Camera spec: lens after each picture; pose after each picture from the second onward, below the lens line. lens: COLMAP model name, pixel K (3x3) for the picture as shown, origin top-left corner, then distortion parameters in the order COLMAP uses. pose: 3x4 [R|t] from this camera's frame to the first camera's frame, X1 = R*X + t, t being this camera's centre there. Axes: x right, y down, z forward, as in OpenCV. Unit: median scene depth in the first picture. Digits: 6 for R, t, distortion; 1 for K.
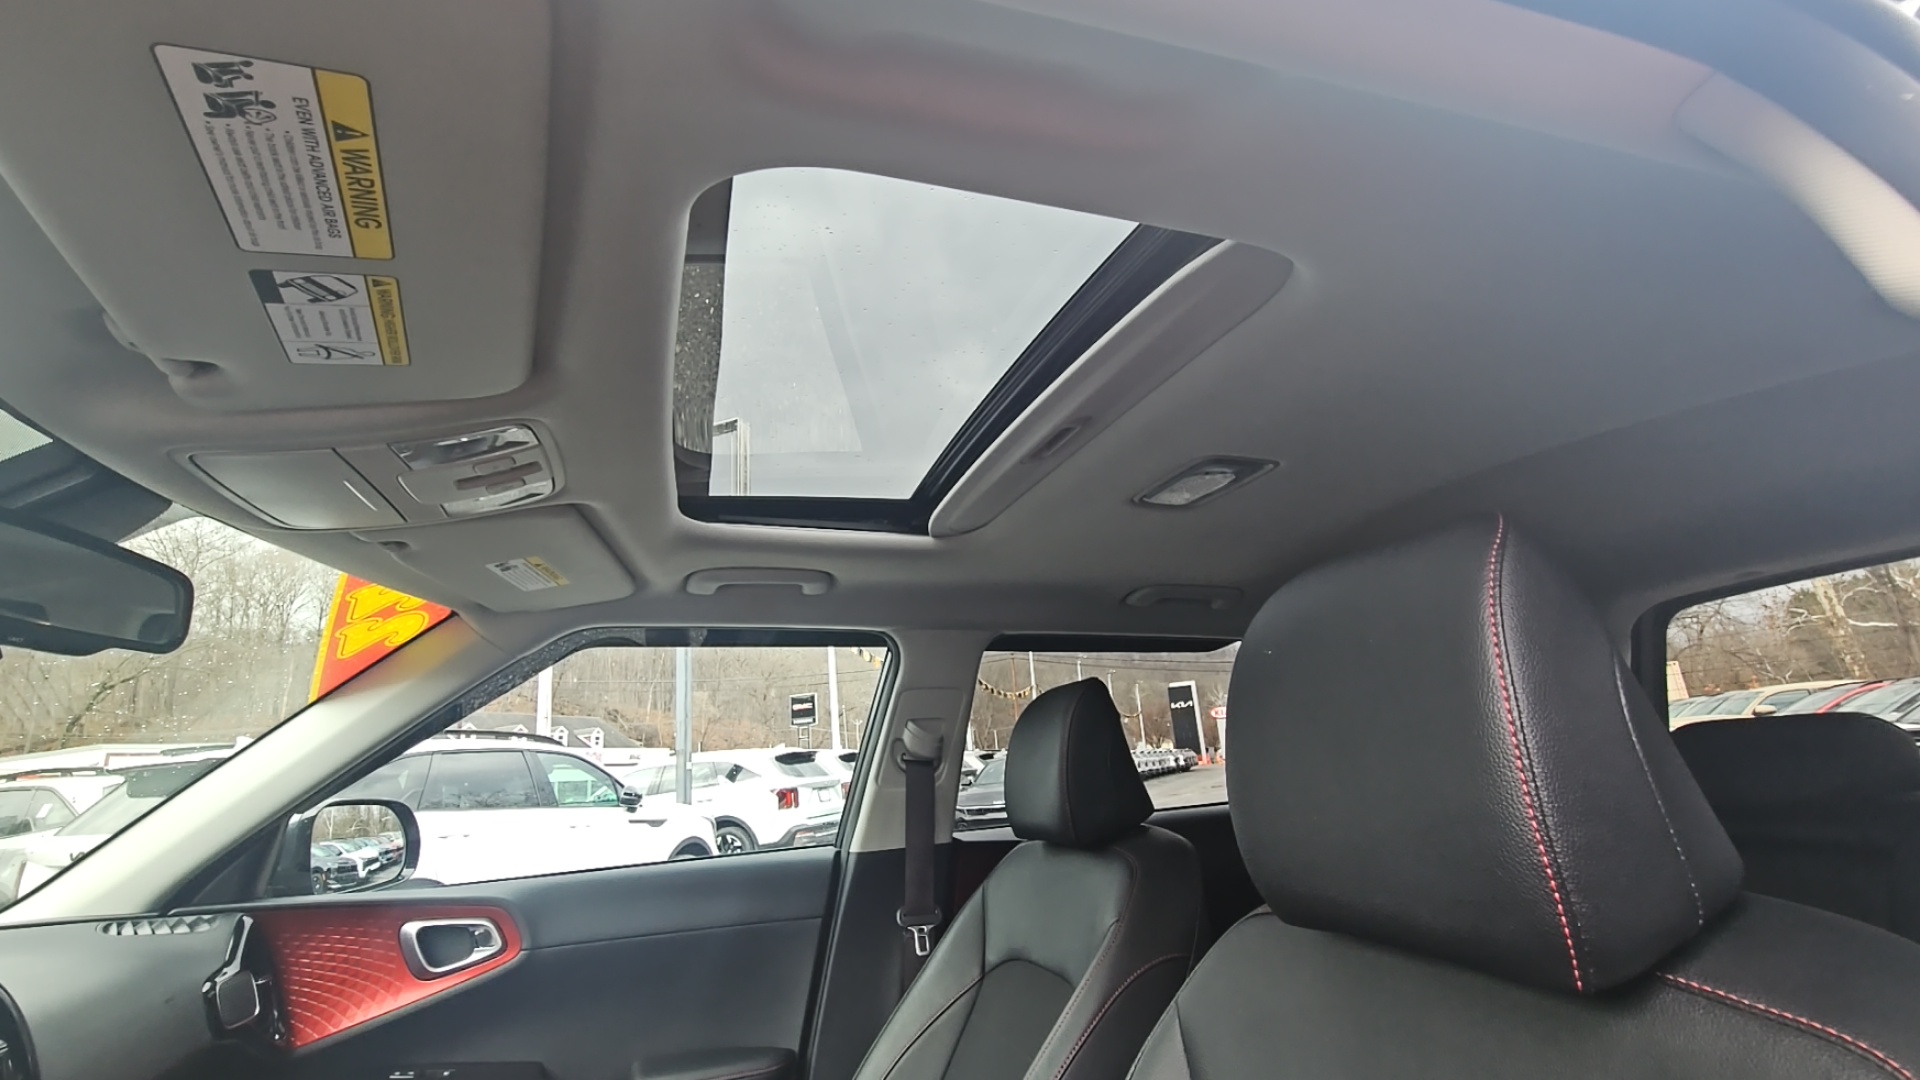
lens RADIAL K [[863.1, 0, 953.5], [0, 863.1, 545.4], [0, 0, 1]] dist [0.014670, -0.009514]
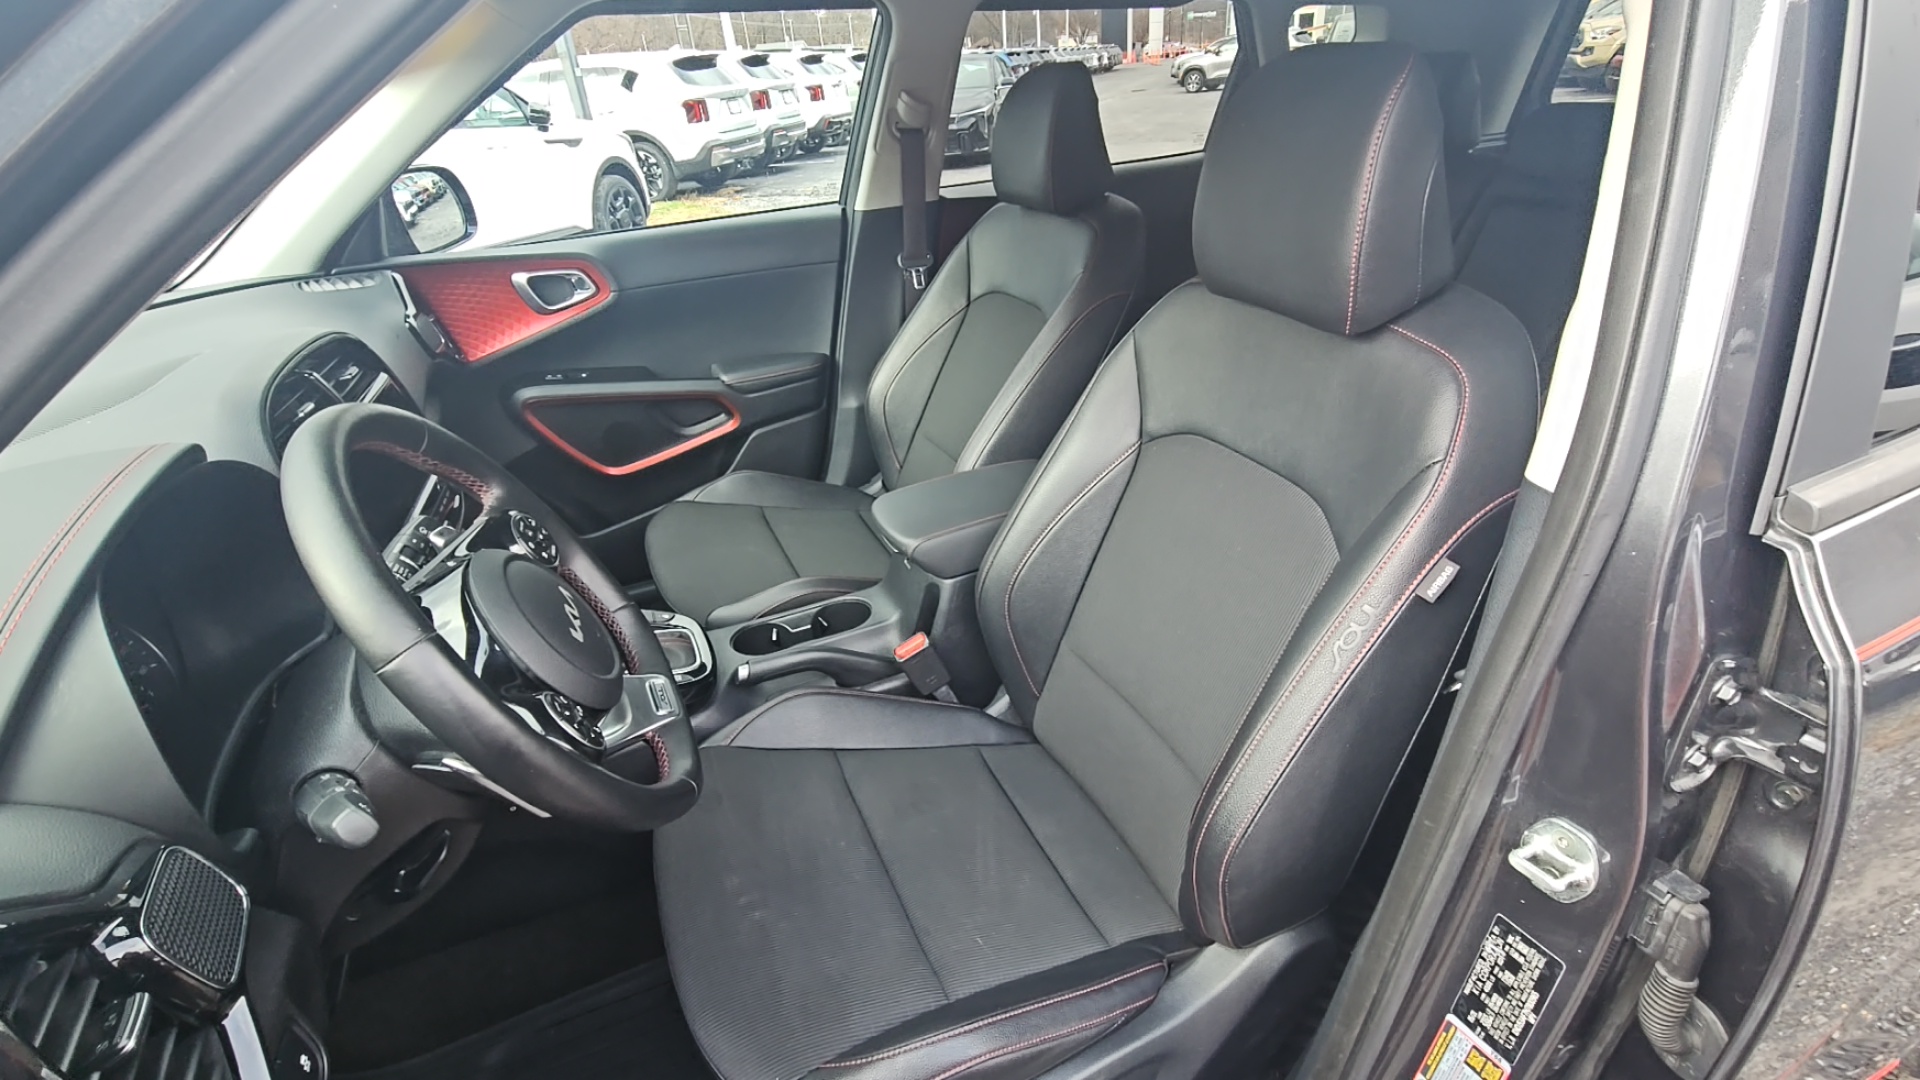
lens RADIAL K [[863.1, 0, 950.0], [0, 863.1, 537.7], [0, 0, 1]] dist [0.014670, -0.009514]
pose [[0.995165, -0.044562, 0.087531, -0.115250], [-0.027518, 0.728982, 0.683979, -0.142184], [-0.094288, -0.683081, 0.724231, -0.201720]]
